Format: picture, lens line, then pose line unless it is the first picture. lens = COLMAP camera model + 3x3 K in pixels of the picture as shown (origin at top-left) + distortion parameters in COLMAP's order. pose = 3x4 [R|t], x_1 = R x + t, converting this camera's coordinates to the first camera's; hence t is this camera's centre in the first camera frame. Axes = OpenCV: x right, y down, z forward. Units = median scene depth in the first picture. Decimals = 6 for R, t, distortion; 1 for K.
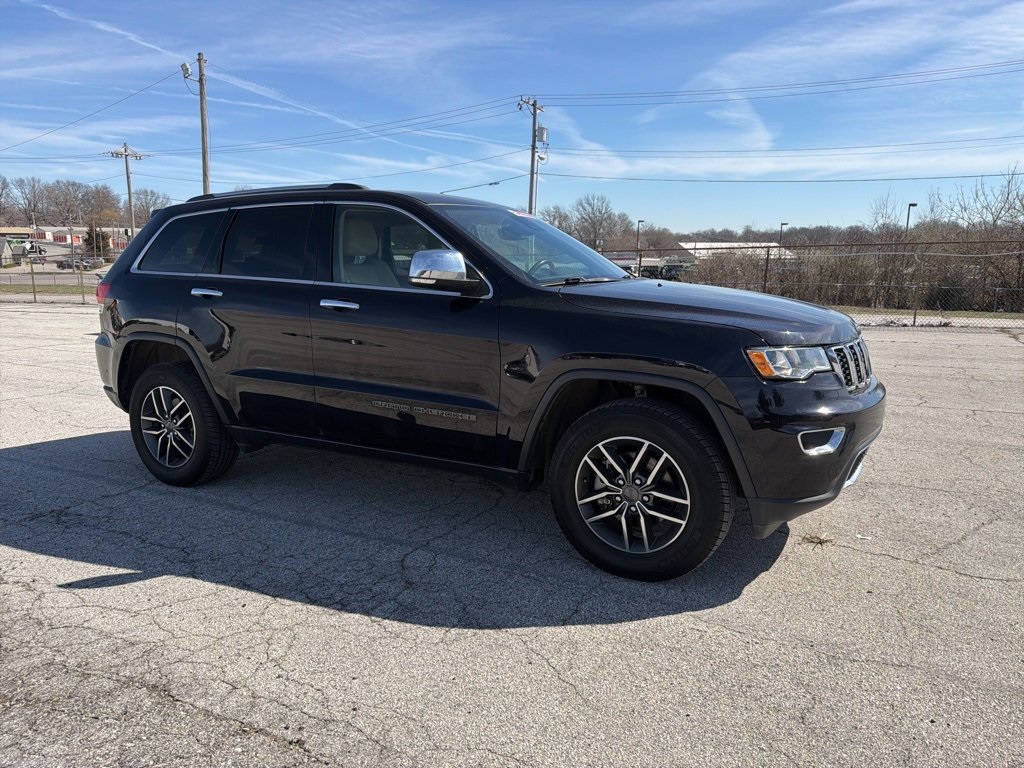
lens RADIAL K [[725.6, 0, 514.7], [0, 725.6, 390.9], [0, 0, 1]] dist [0.029502, -0.040647]
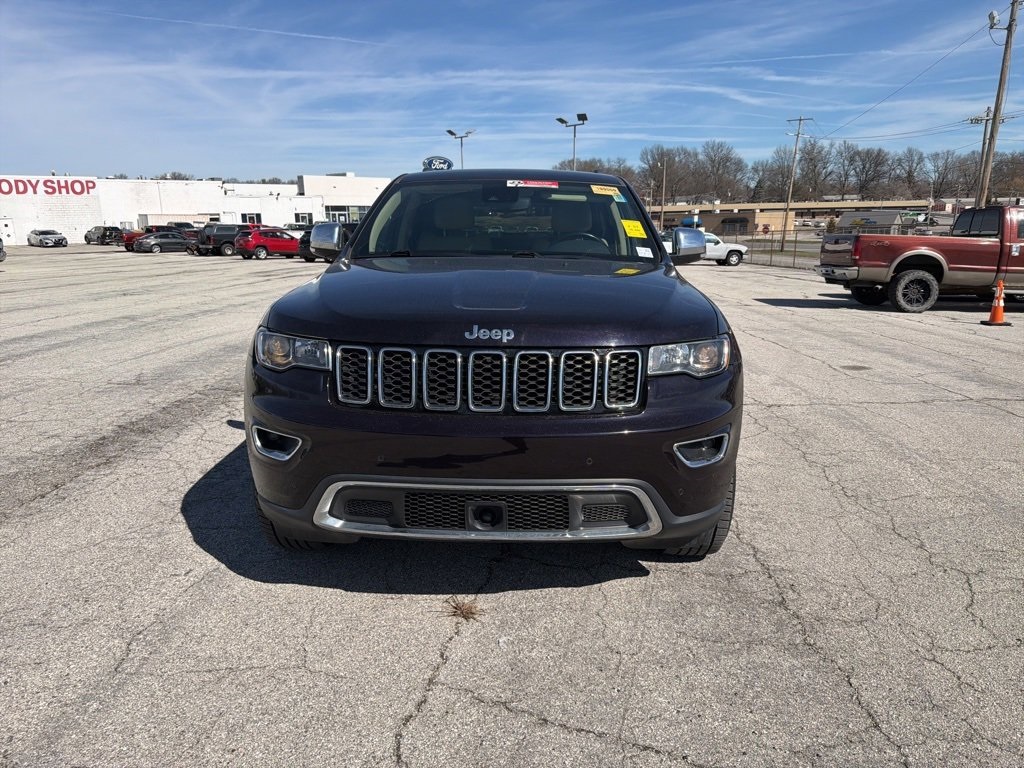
lens RADIAL K [[725.7, 0, 515.5], [0, 725.7, 383.2], [0, 0, 1]] dist [0.031305, -0.046774]
pose [[0.456347, 0.183286, -0.870720, 1.106045], [-0.159353, 0.979569, 0.122682, -0.131550], [0.875416, 0.082766, 0.476231, 0.710588]]
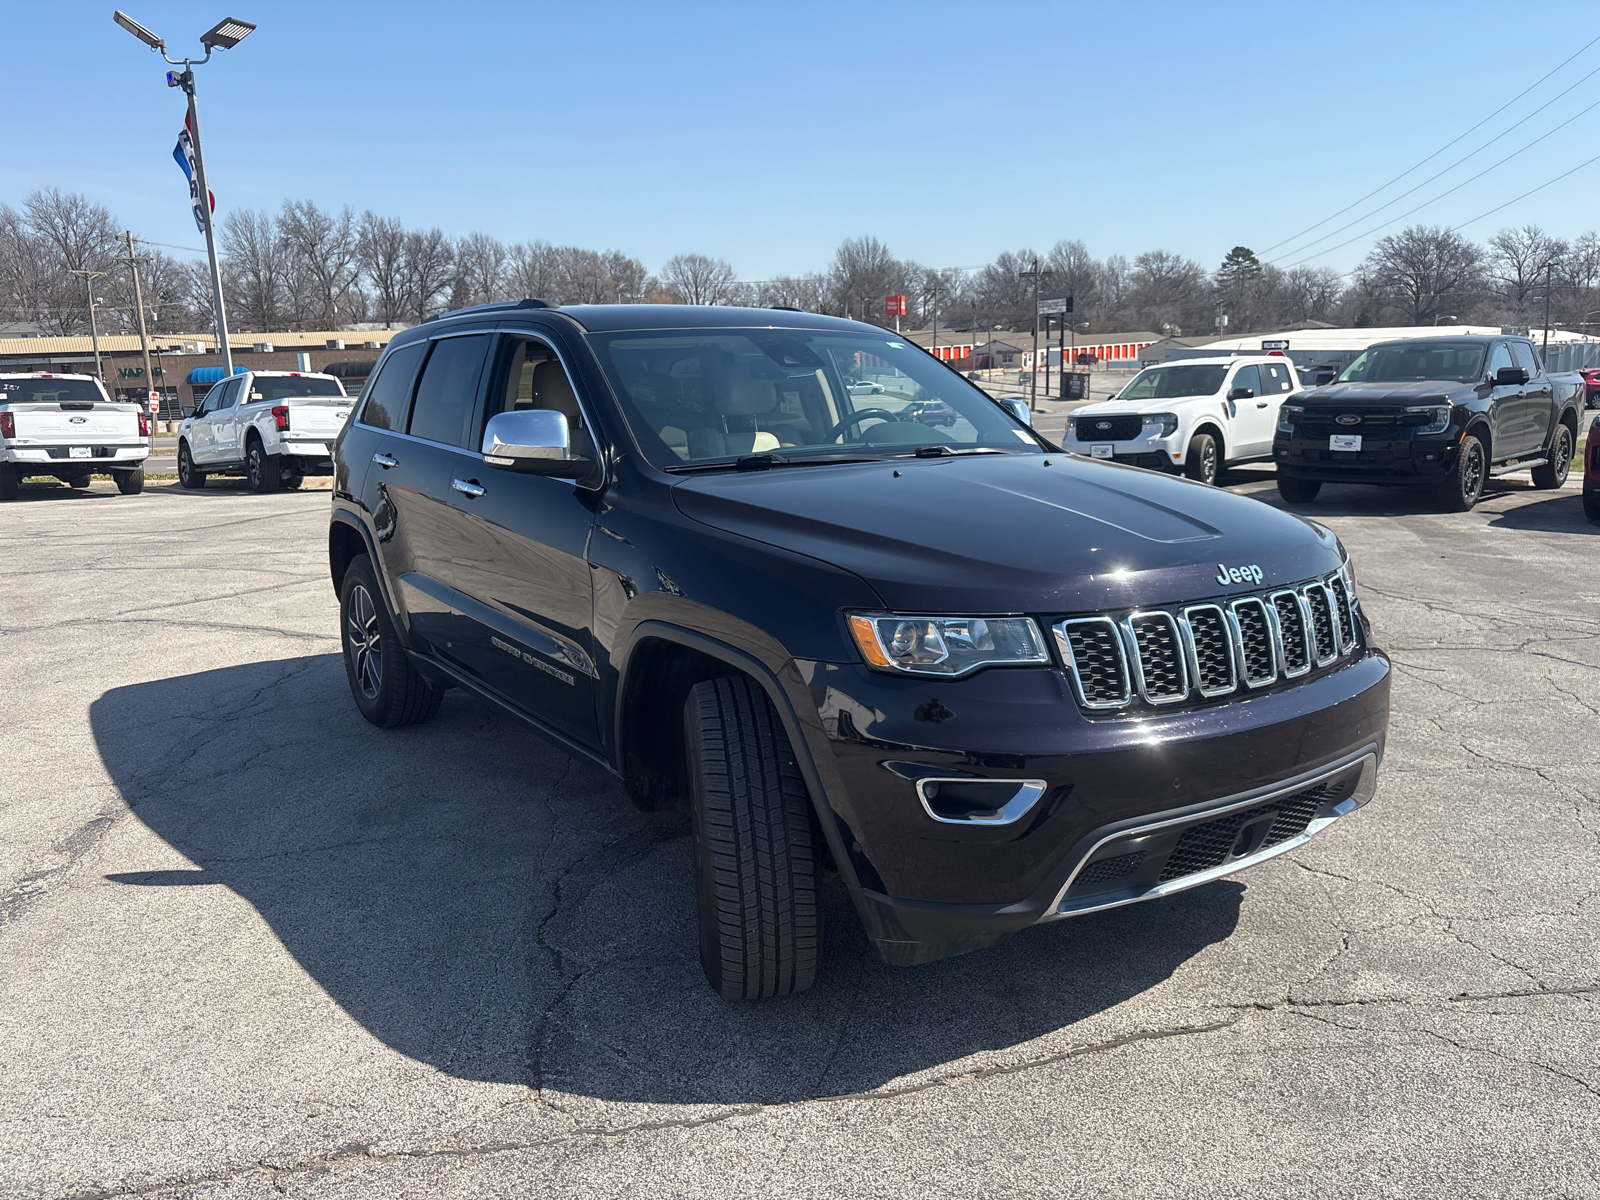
lens RADIAL K [[1217.6, 0, 794.8], [0, 1217.6, 599.2], [0, 0, 1]] dist [0.022035, 0.002567]
pose [[0.892139, 0.071195, -0.446116, 0.577276], [-0.065448, 0.997455, 0.028299, -0.075123], [0.446995, 0.003950, 0.894528, 0.151775]]
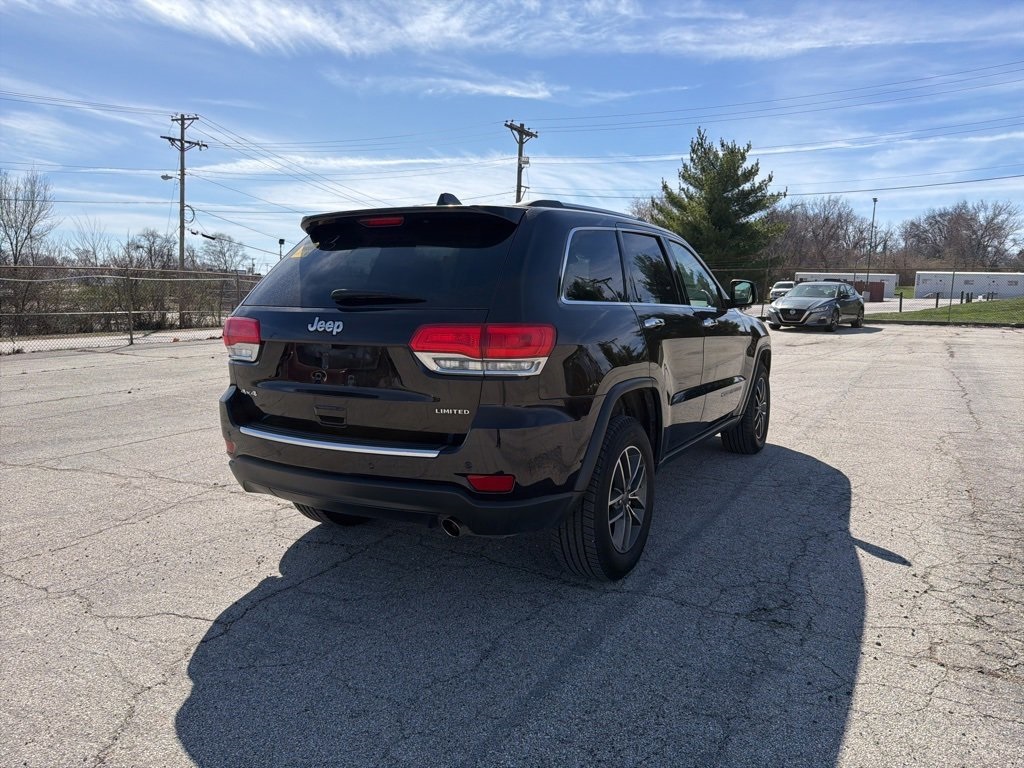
lens RADIAL K [[725.7, 0, 515.5], [0, 725.7, 383.2], [0, 0, 1]] dist [0.031305, -0.046774]
pose [[0.024635, -0.124502, 0.991914, -1.641790], [0.167975, 0.978623, 0.118662, -0.243337], [-0.985483, 0.163694, 0.045021, 1.420391]]
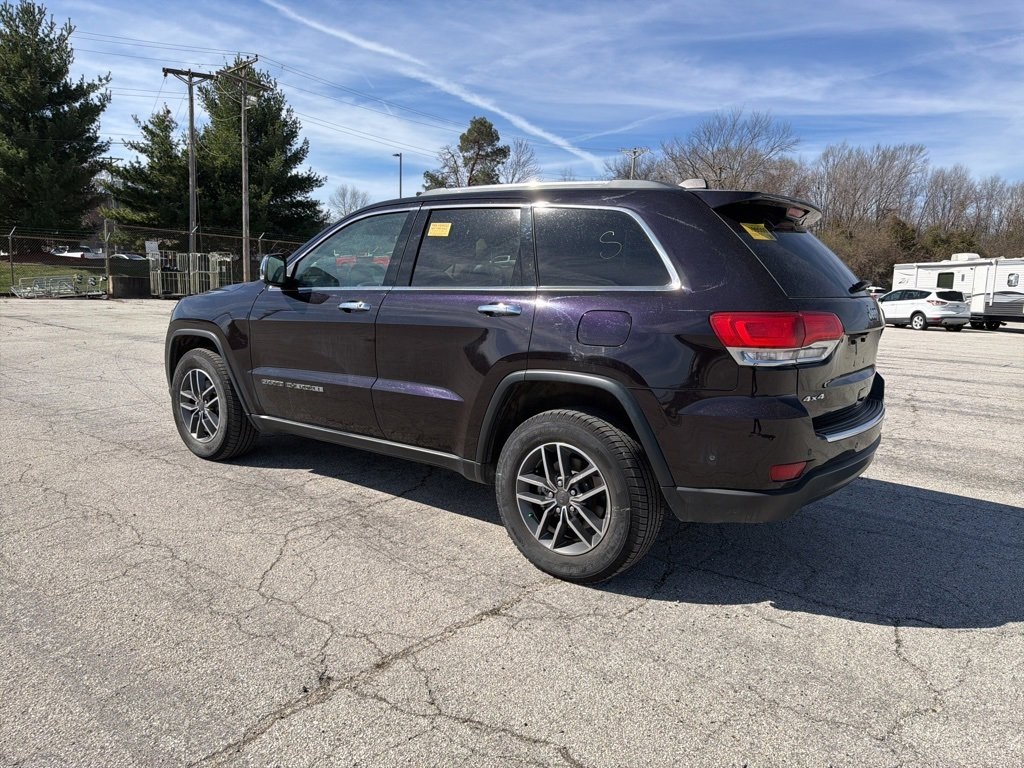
lens RADIAL K [[730.7, 0, 517.2], [0, 730.7, 387.7], [0, 0, 1]] dist [-0.004245, -0.009824]
pose [[-0.987878, -0.054336, 0.145414, -0.432442], [-0.006242, 0.949887, 0.312531, -0.454982], [-0.155108, 0.307835, -0.938711, 2.700642]]
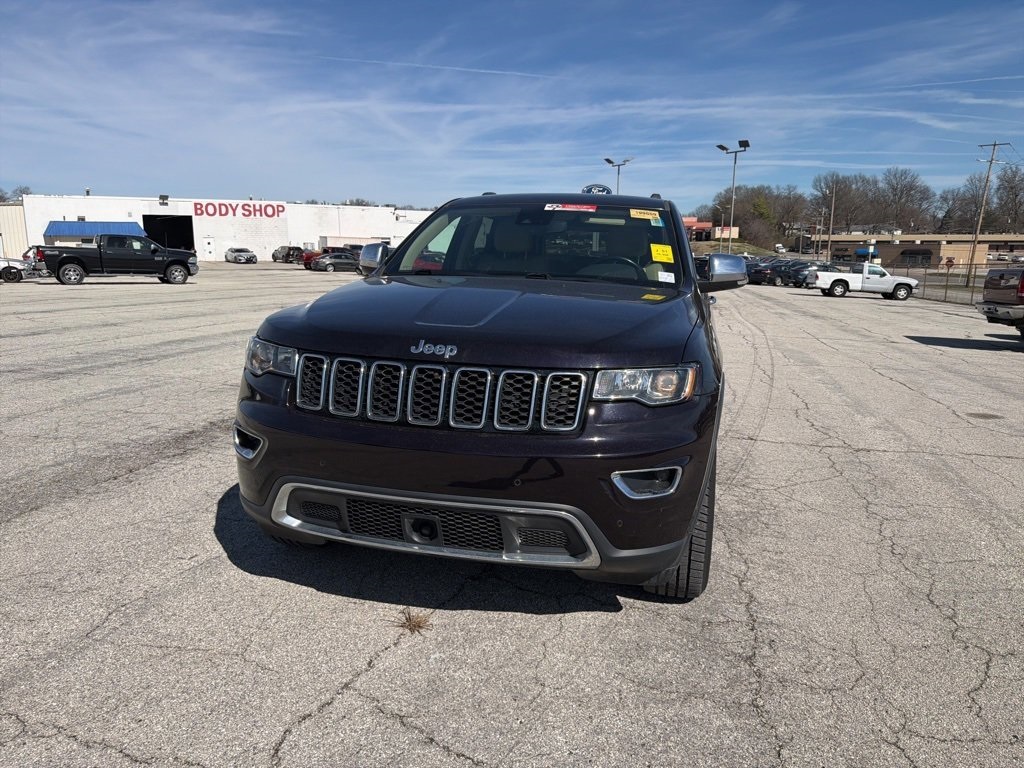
lens RADIAL K [[729.9, 0, 516.4], [0, 729.9, 369.7], [0, 0, 1]] dist [0.008224, -0.014852]
pose [[0.257943, 0.156383, -0.953420, 1.184737], [-0.193609, 0.975164, 0.107570, -0.161491], [0.946563, 0.156844, 0.281814, 0.895898]]
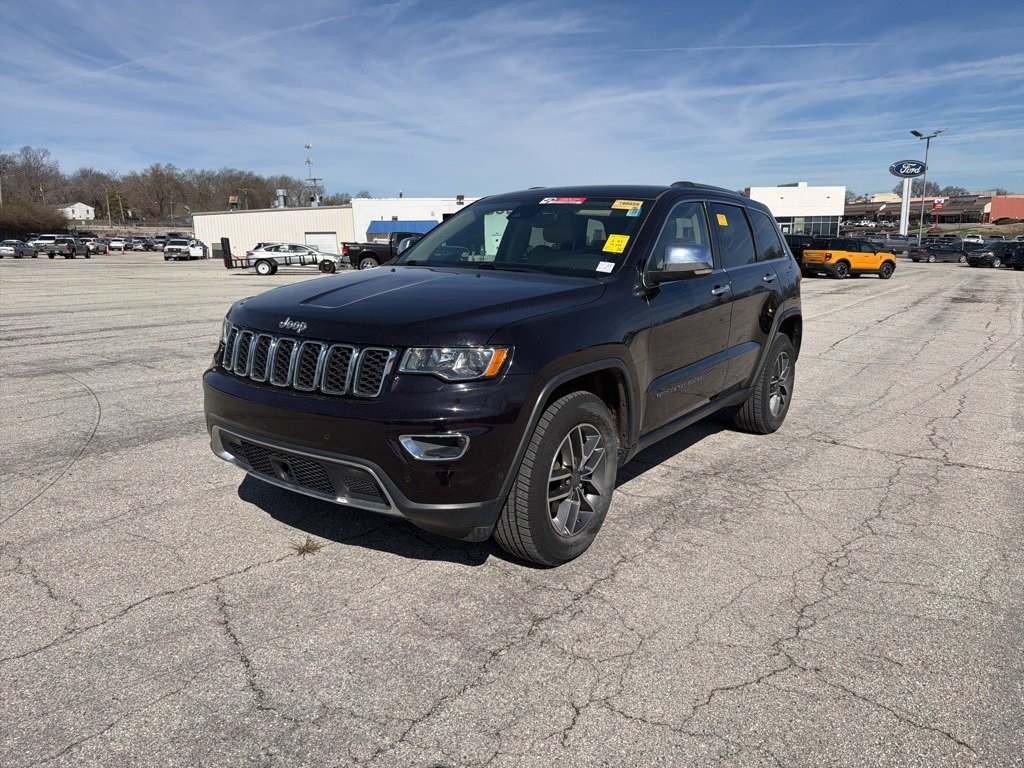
lens RADIAL K [[721.4, 0, 514.6], [0, 721.4, 387.0], [0, 0, 1]] dist [0.051014, -0.072559]
pose [[-0.124986, 0.195337, -0.972739, 1.314683], [-0.183393, 0.958985, 0.216138, -0.255892], [0.975062, 0.205407, -0.084037, 1.369111]]
